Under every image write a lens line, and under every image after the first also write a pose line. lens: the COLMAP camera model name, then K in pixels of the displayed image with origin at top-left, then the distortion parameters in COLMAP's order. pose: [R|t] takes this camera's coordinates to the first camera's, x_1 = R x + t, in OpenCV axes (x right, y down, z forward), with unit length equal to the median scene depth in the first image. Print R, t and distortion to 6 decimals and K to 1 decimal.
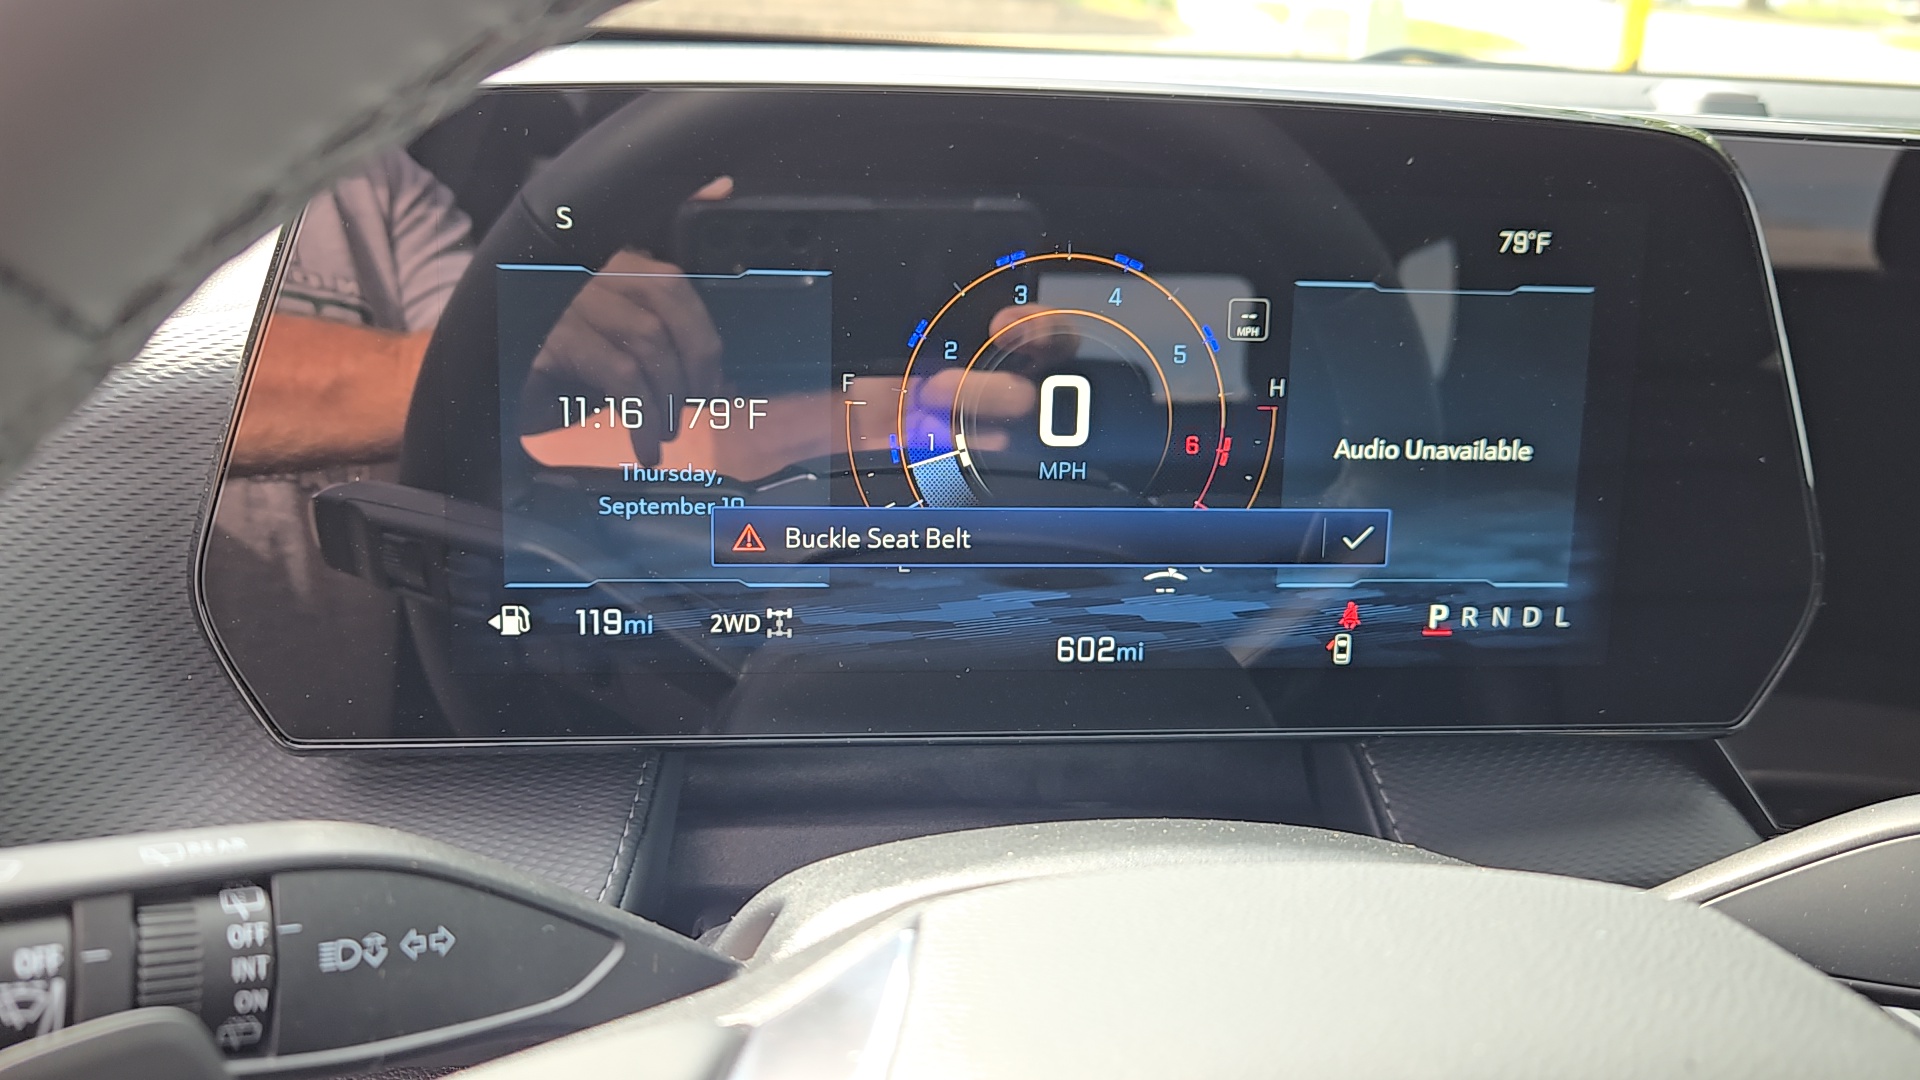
lens RADIAL K [[1609.2, 0, 951.1], [0, 1609.2, 534.9], [0, 0, 1]] dist [0.012152, -0.015232]
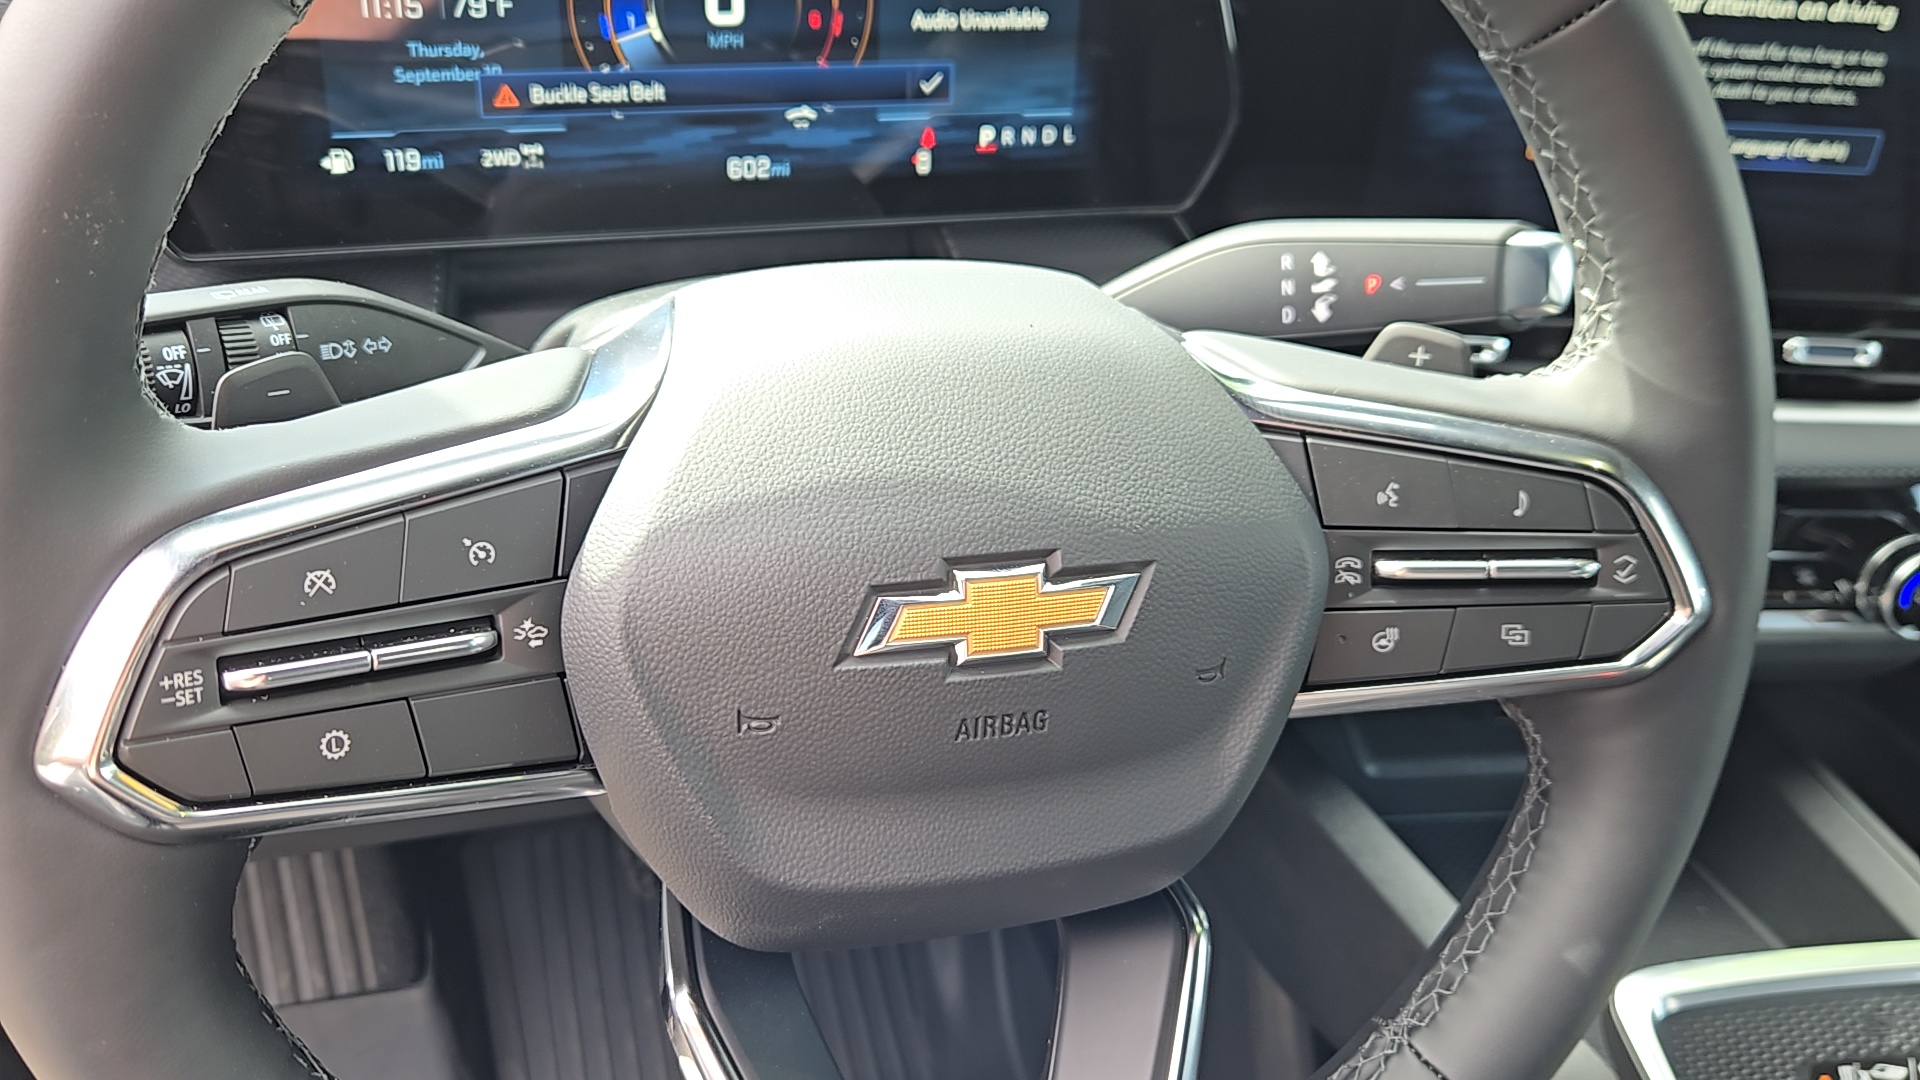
lens RADIAL K [[1625.9, 0, 960.0], [0, 1625.9, 540.0], [0, 0, 1]] dist [-0.007672, 0.004269]
pose [[0.977583, -0.081697, 0.194055, -0.042919], [0.025459, 0.960757, 0.276221, -0.007161], [-0.209006, -0.265088, 0.941299, -0.513360]]
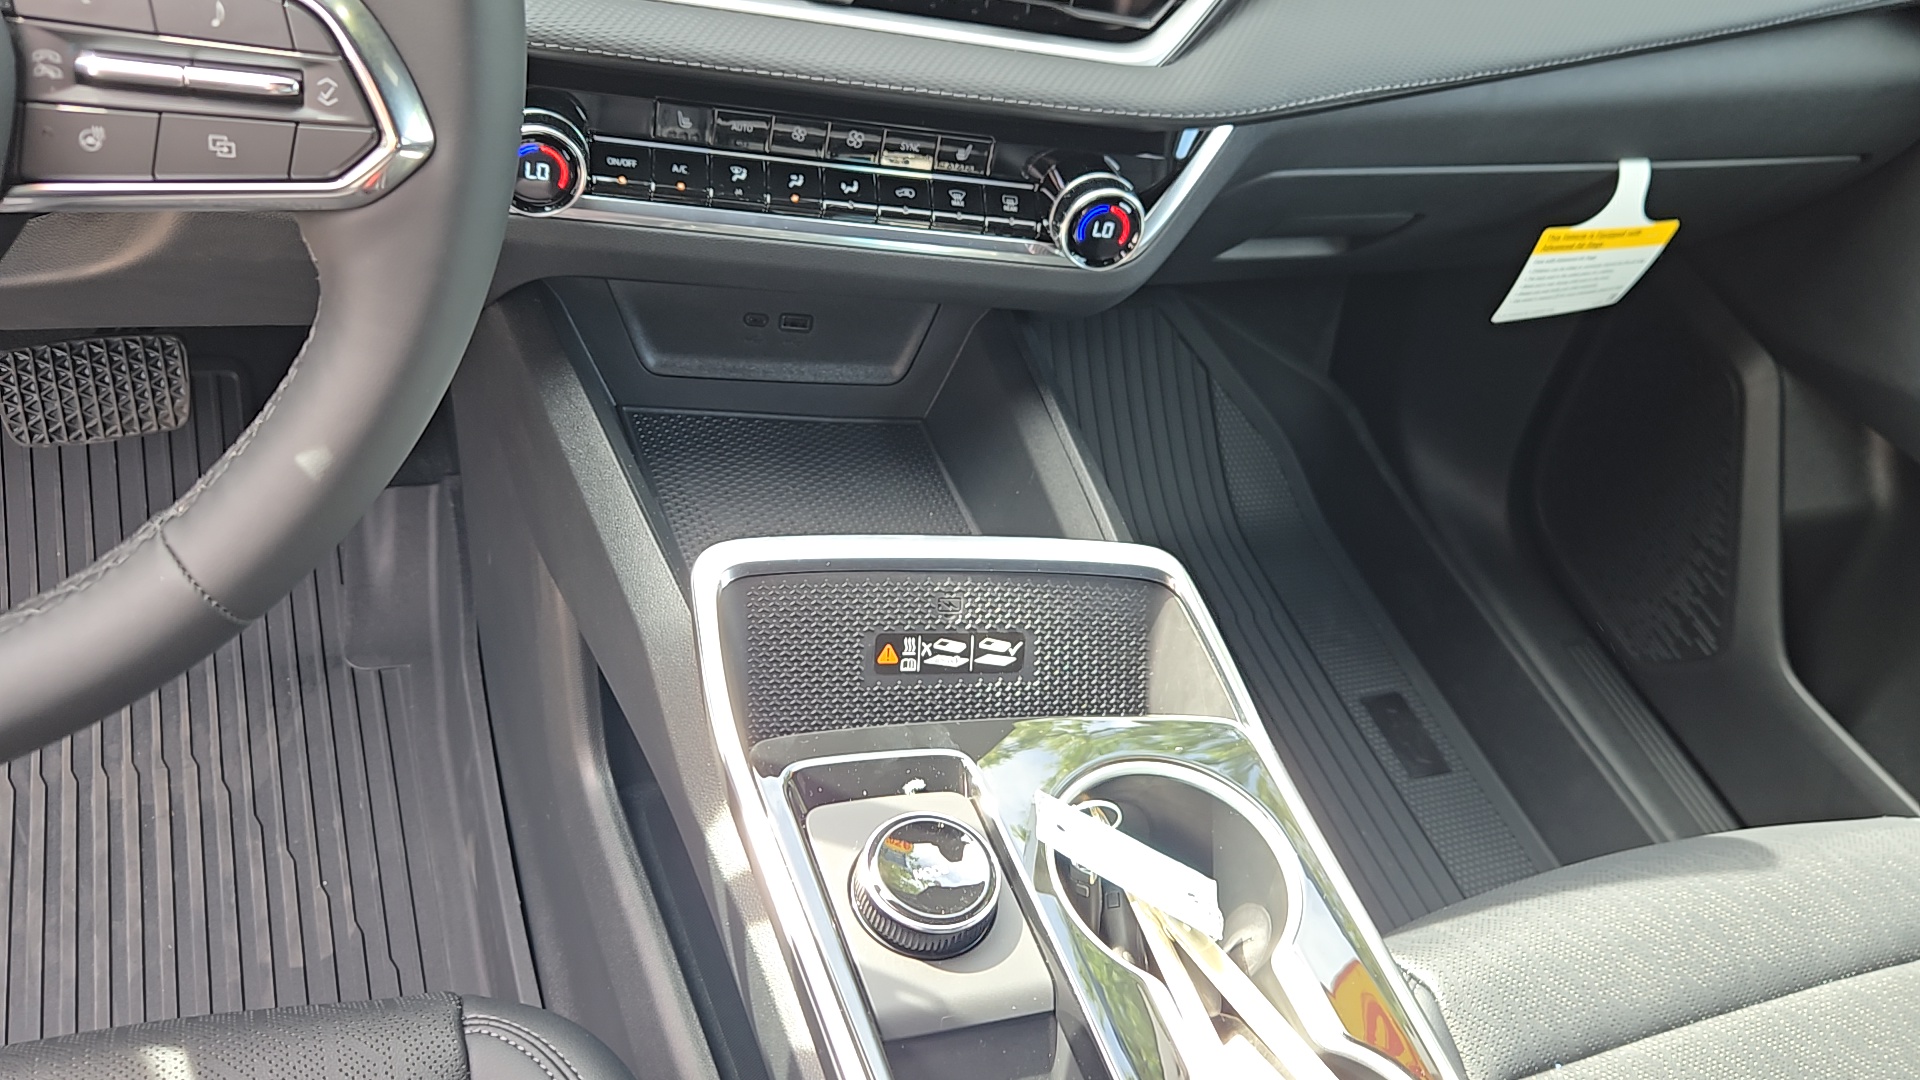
lens RADIAL K [[1614.6, 0, 952.5], [0, 1614.6, 534.0], [0, 0, 1]] dist [0.002452, -0.001545]
pose [[0.954522, -0.047336, 0.294360, 0.619762], [-0.099302, 0.880466, 0.463593, 0.026251], [-0.281119, -0.471740, 0.835723, -0.778721]]
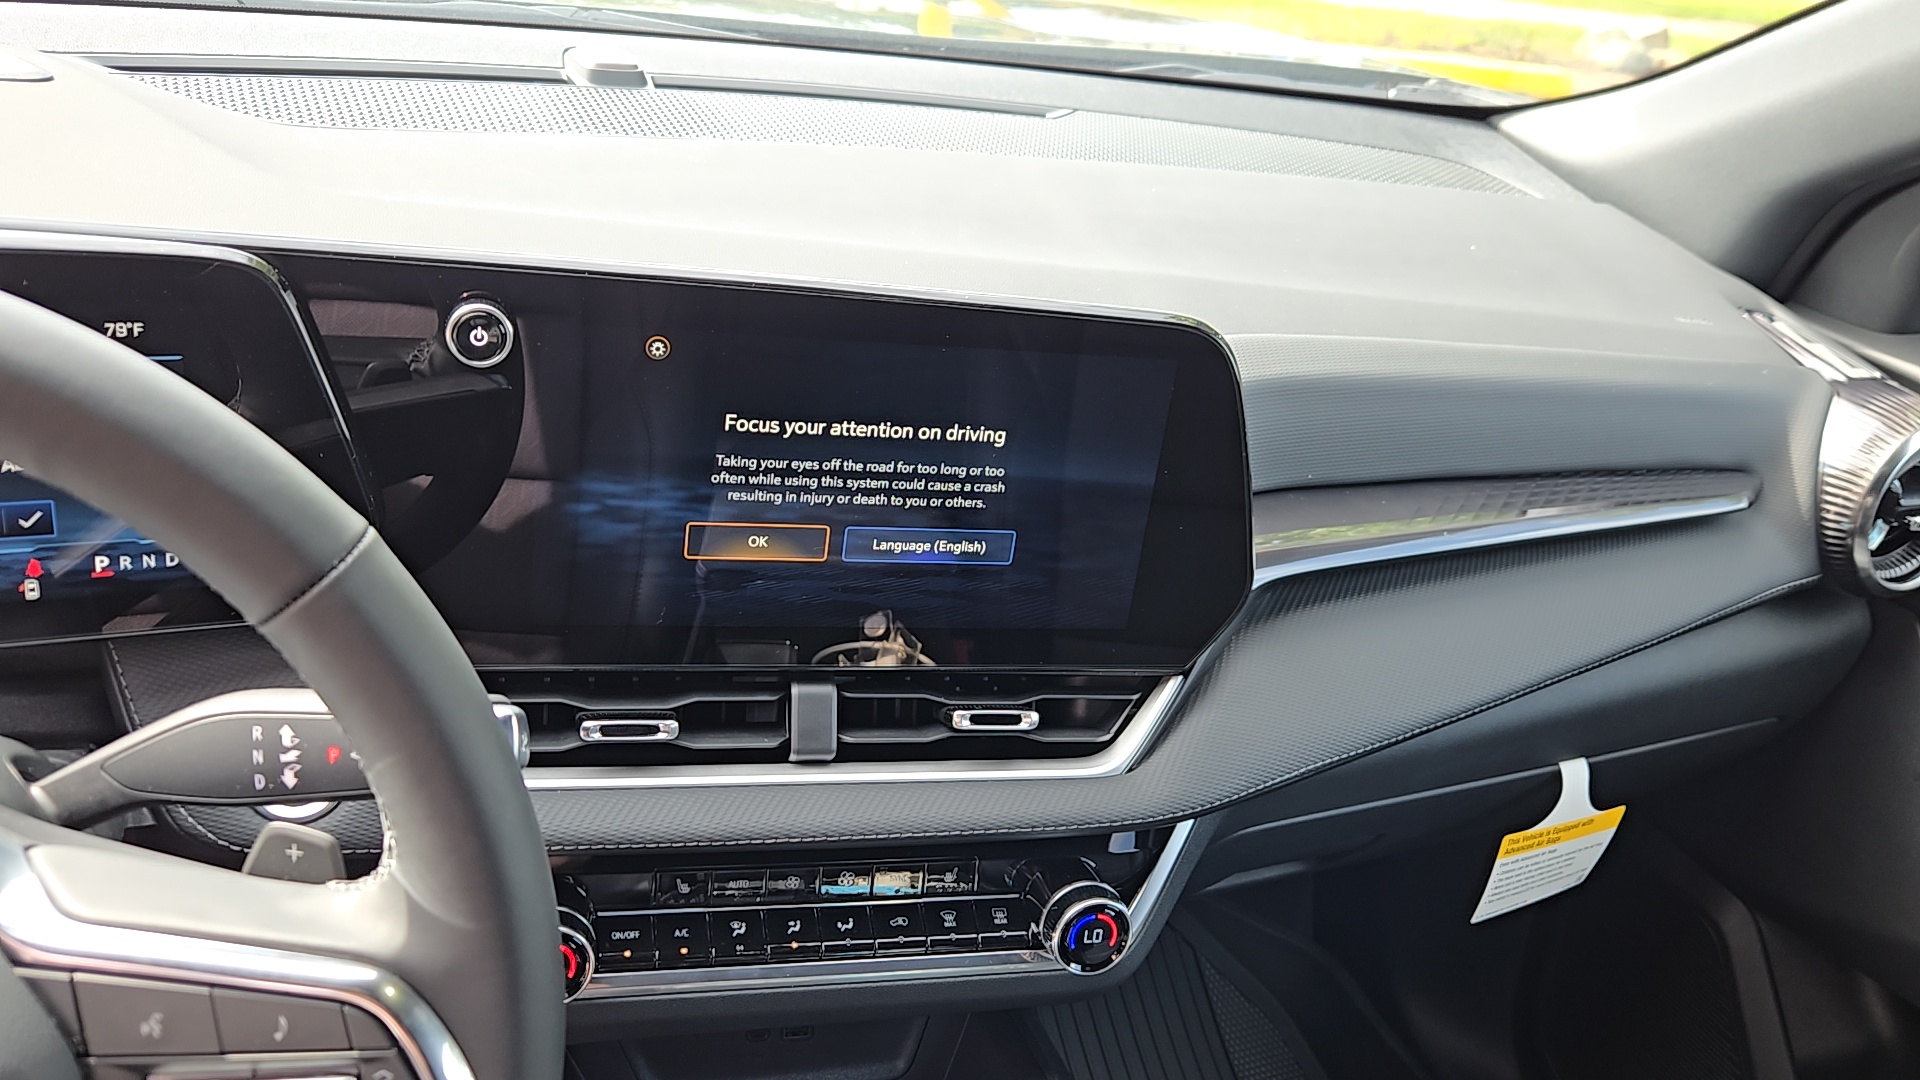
lens RADIAL K [[1609.2, 0, 951.1], [0, 1609.2, 534.9], [0, 0, 1]] dist [0.012152, -0.015232]
pose [[0.940131, -0.059683, 0.335548, 0.572492], [-0.001343, 0.983891, 0.178765, -0.266239], [-0.340812, -0.168513, 0.924906, -0.742821]]
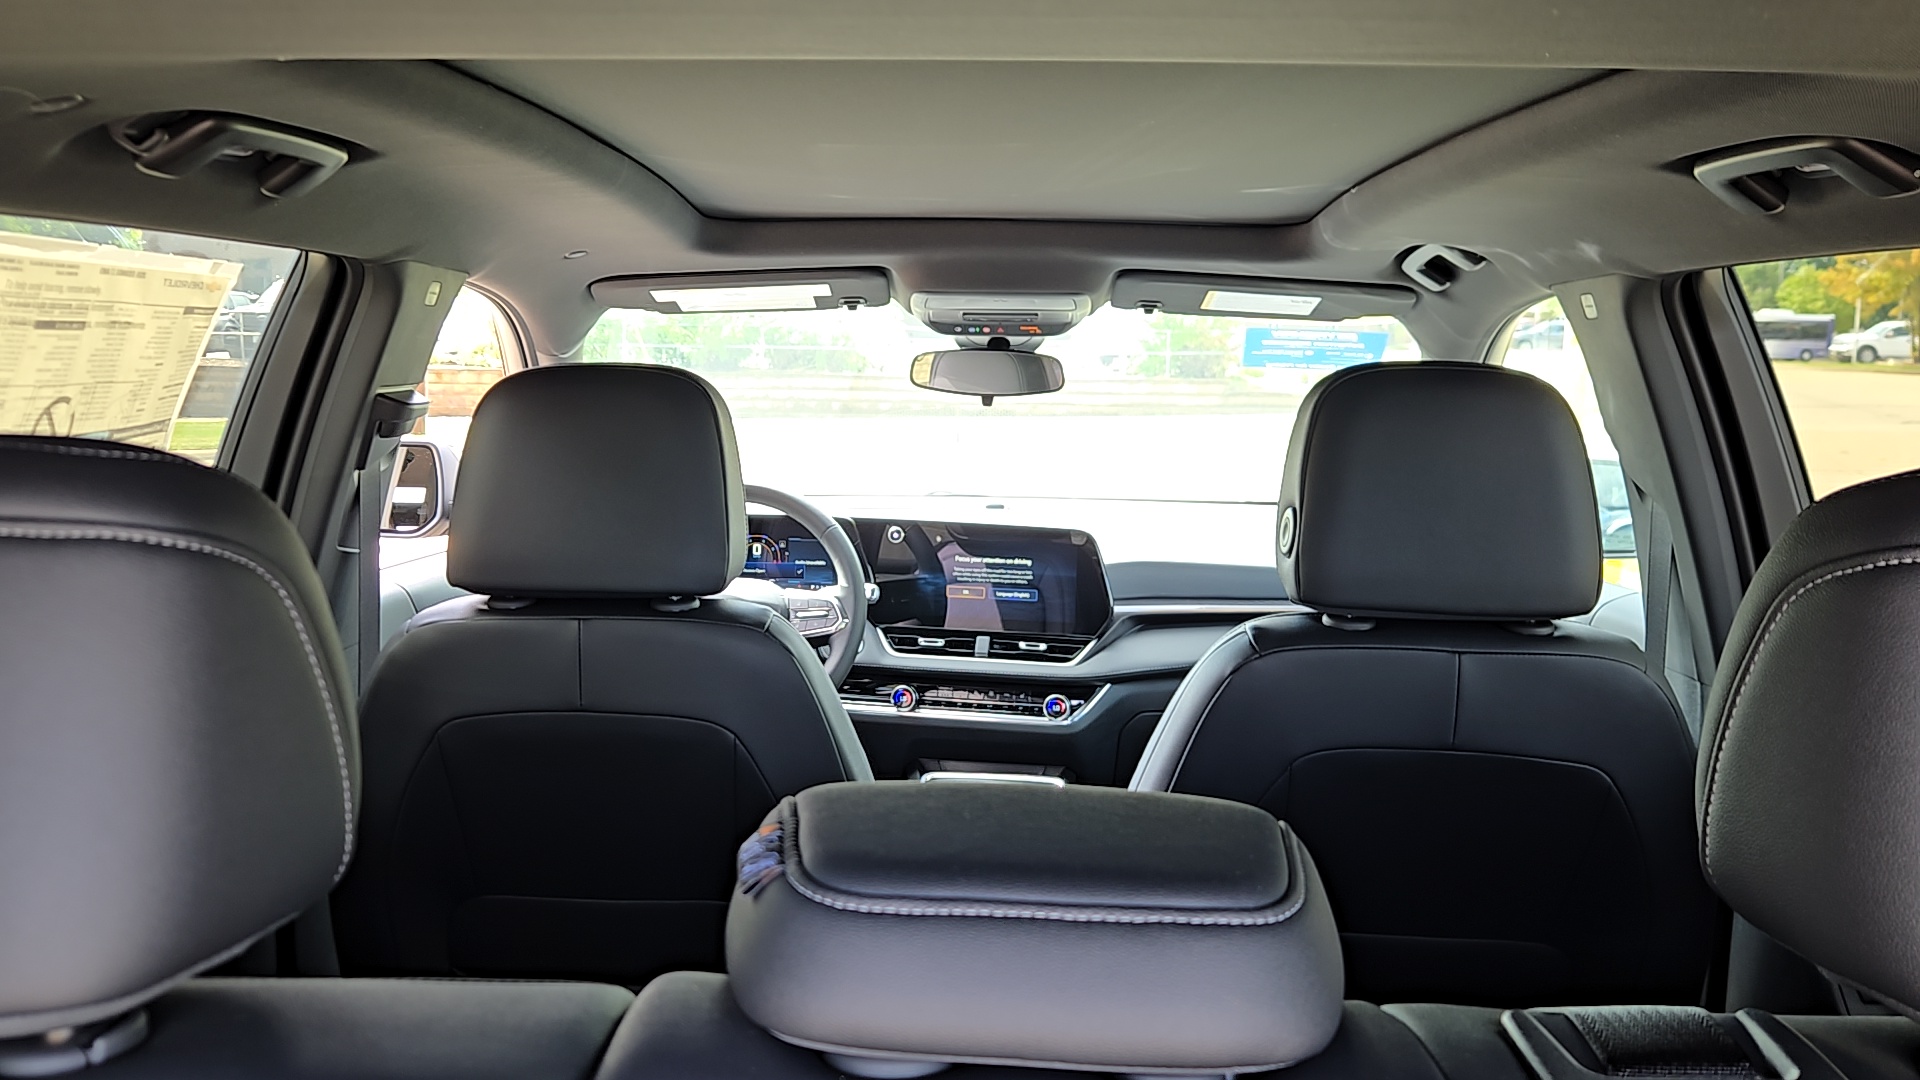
lens RADIAL K [[1609.2, 0, 951.1], [0, 1609.2, 534.9], [0, 0, 1]] dist [0.012152, -0.015232]
pose [[0.990659, -0.018760, -0.135067, 1.879750], [-0.009956, 0.977898, -0.208844, 1.299619], [0.135999, 0.208238, 0.968577, -5.791512]]
